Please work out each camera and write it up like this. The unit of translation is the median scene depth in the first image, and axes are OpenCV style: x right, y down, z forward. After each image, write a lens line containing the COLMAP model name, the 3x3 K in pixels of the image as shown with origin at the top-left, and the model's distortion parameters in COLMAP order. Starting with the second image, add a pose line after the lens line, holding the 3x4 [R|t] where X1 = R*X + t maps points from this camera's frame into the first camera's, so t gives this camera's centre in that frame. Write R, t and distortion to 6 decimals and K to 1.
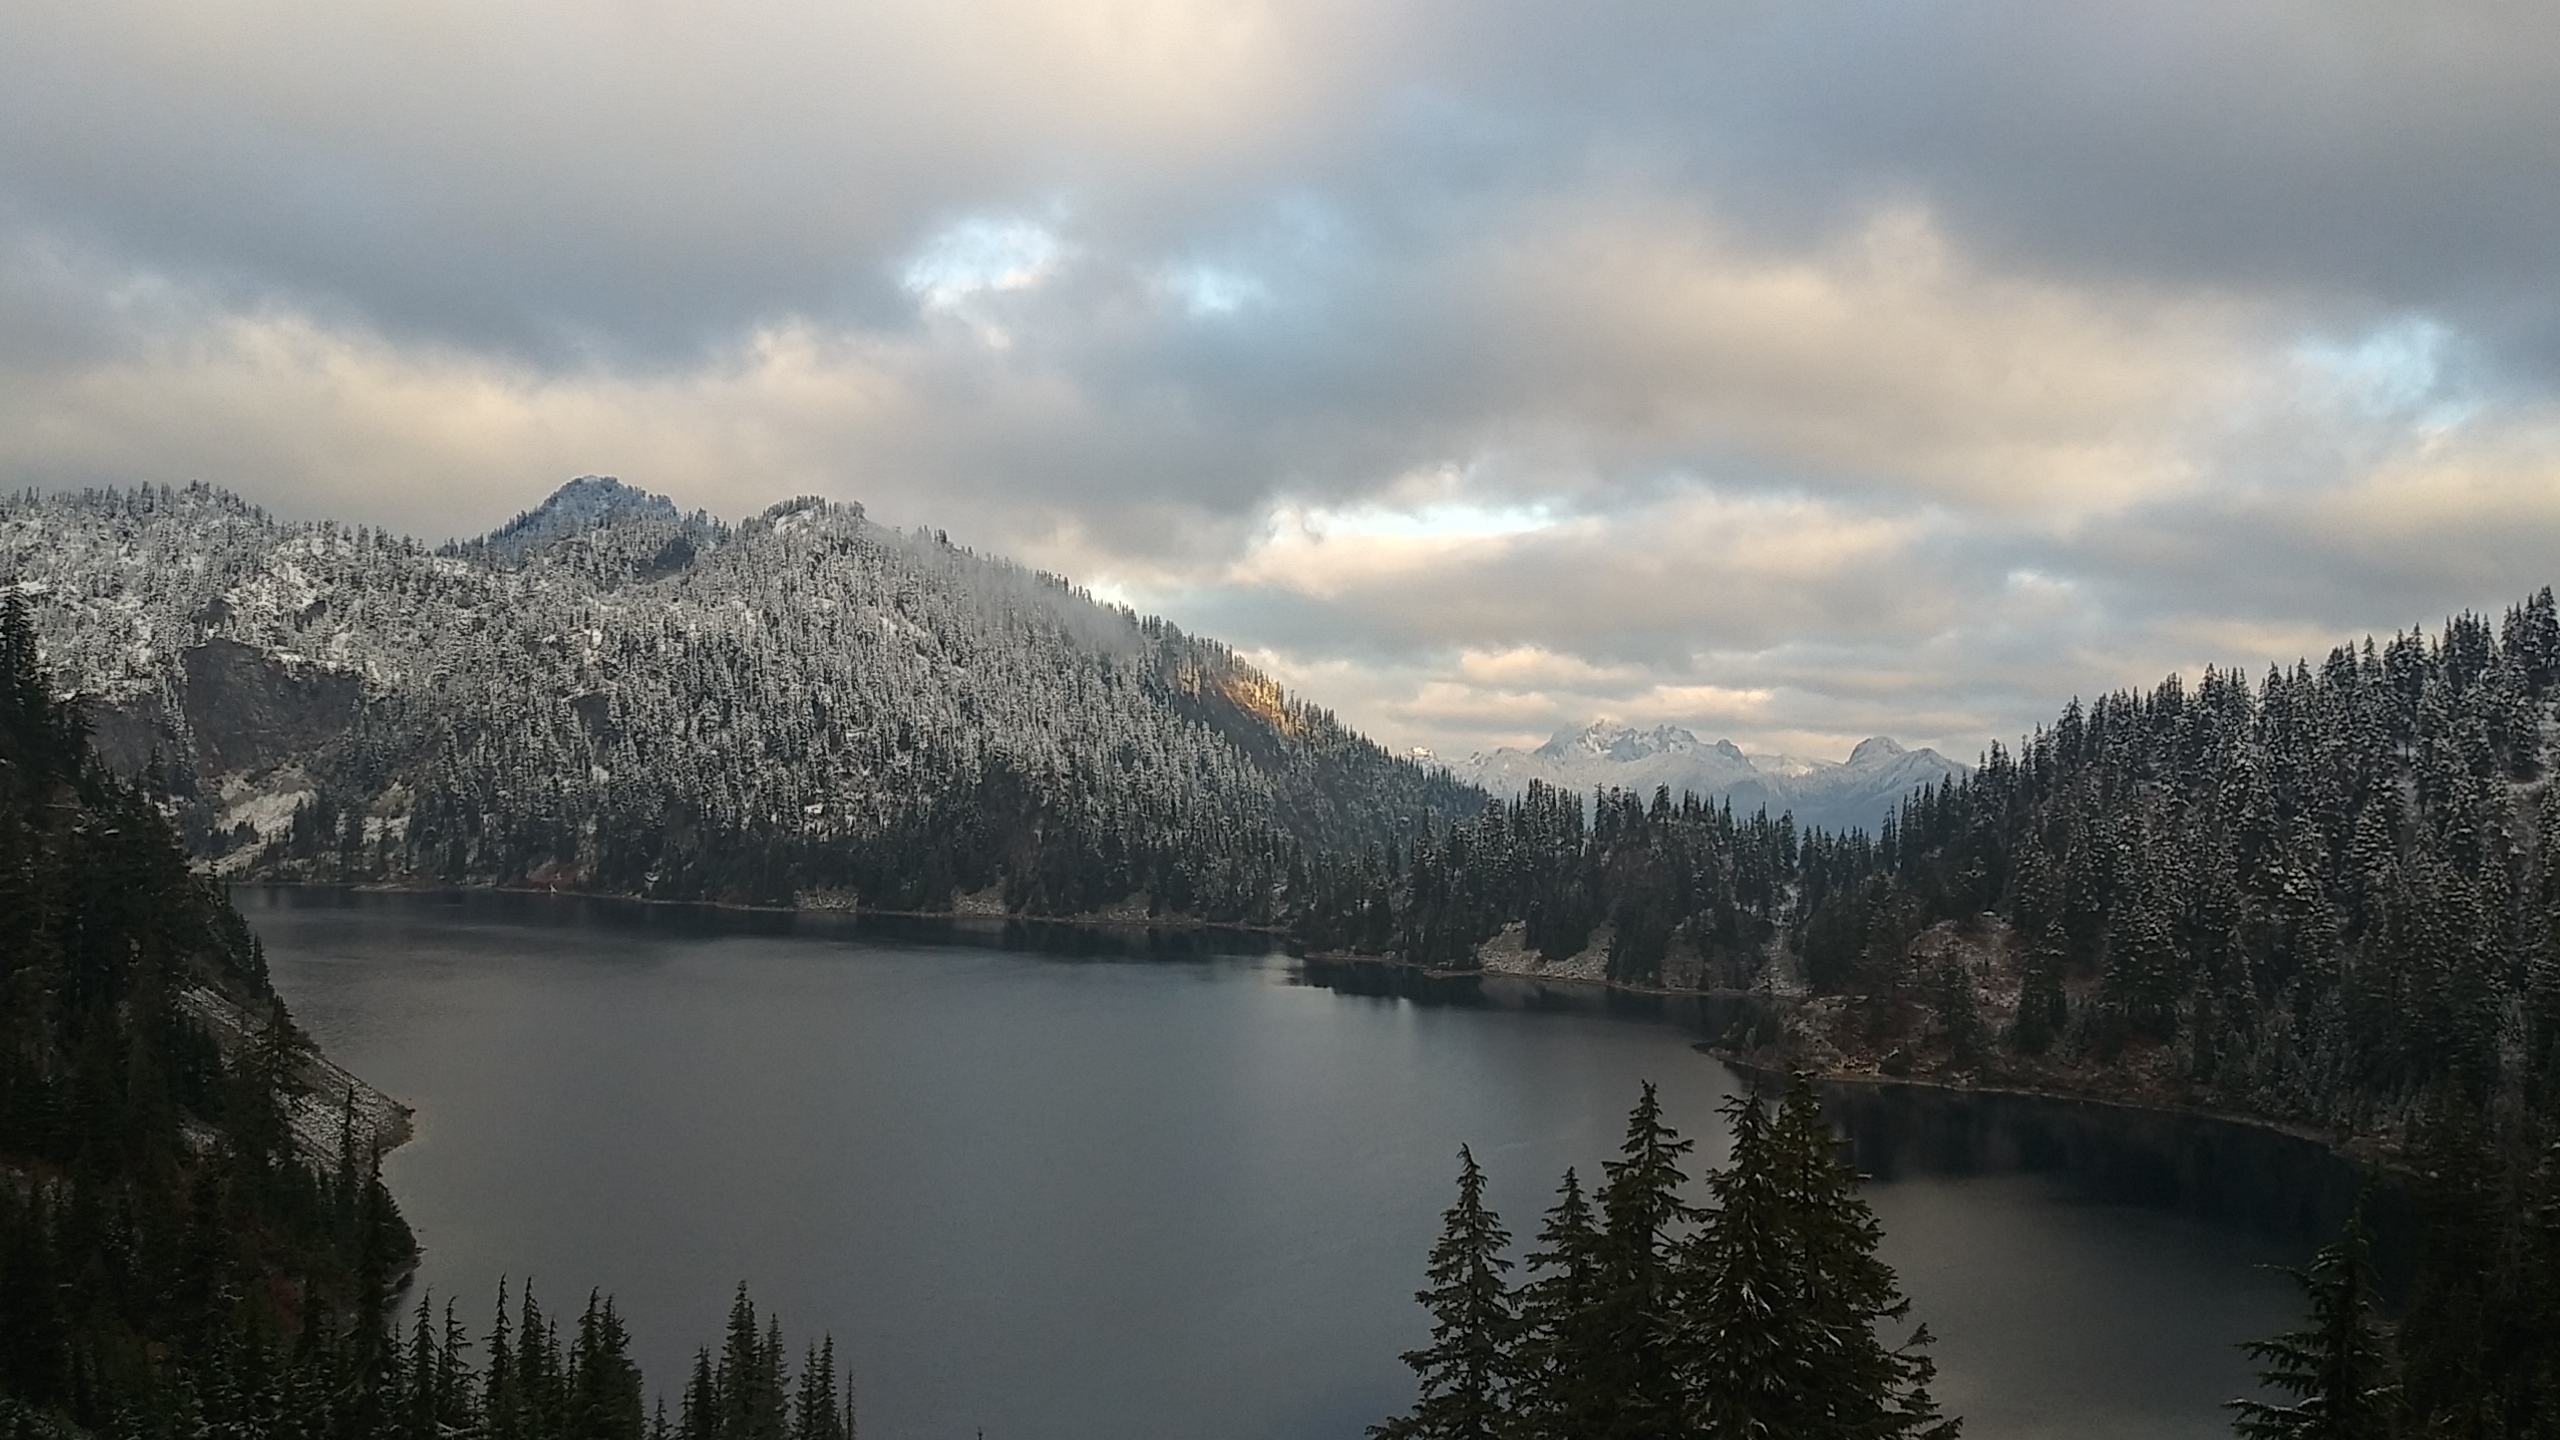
lens RADIAL K [[2123.3, 0, 1289.3], [0, 2123.3, 701.2], [0, 0, 1]] dist [0.013123, 0.002771]
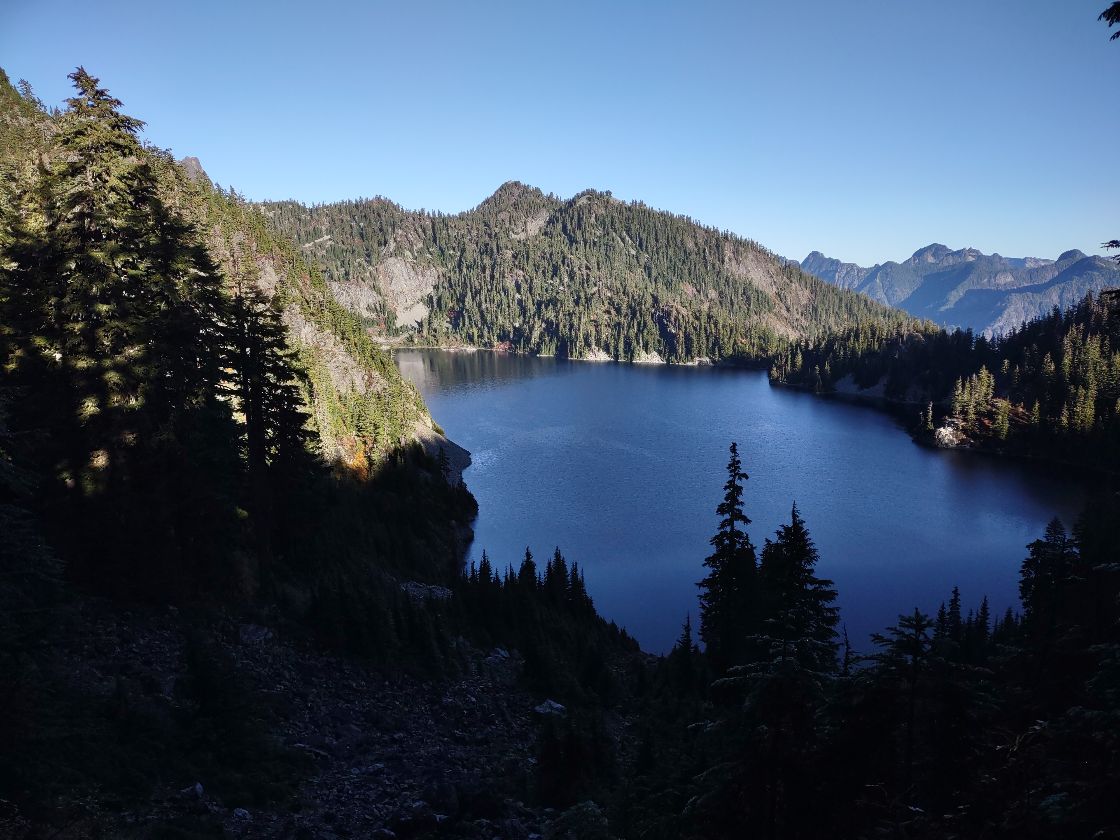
lens RADIAL K [[845.6, 0, 554.4], [0, 845.6, 426.1], [0, 0, 1]] dist [0.051149, -0.018469]
pose [[0.962786, 0.018484, -0.269633, 0.040532], [0.038640, 0.977996, 0.205014, -0.065993], [0.267490, -0.207803, 0.940886, -0.115942]]
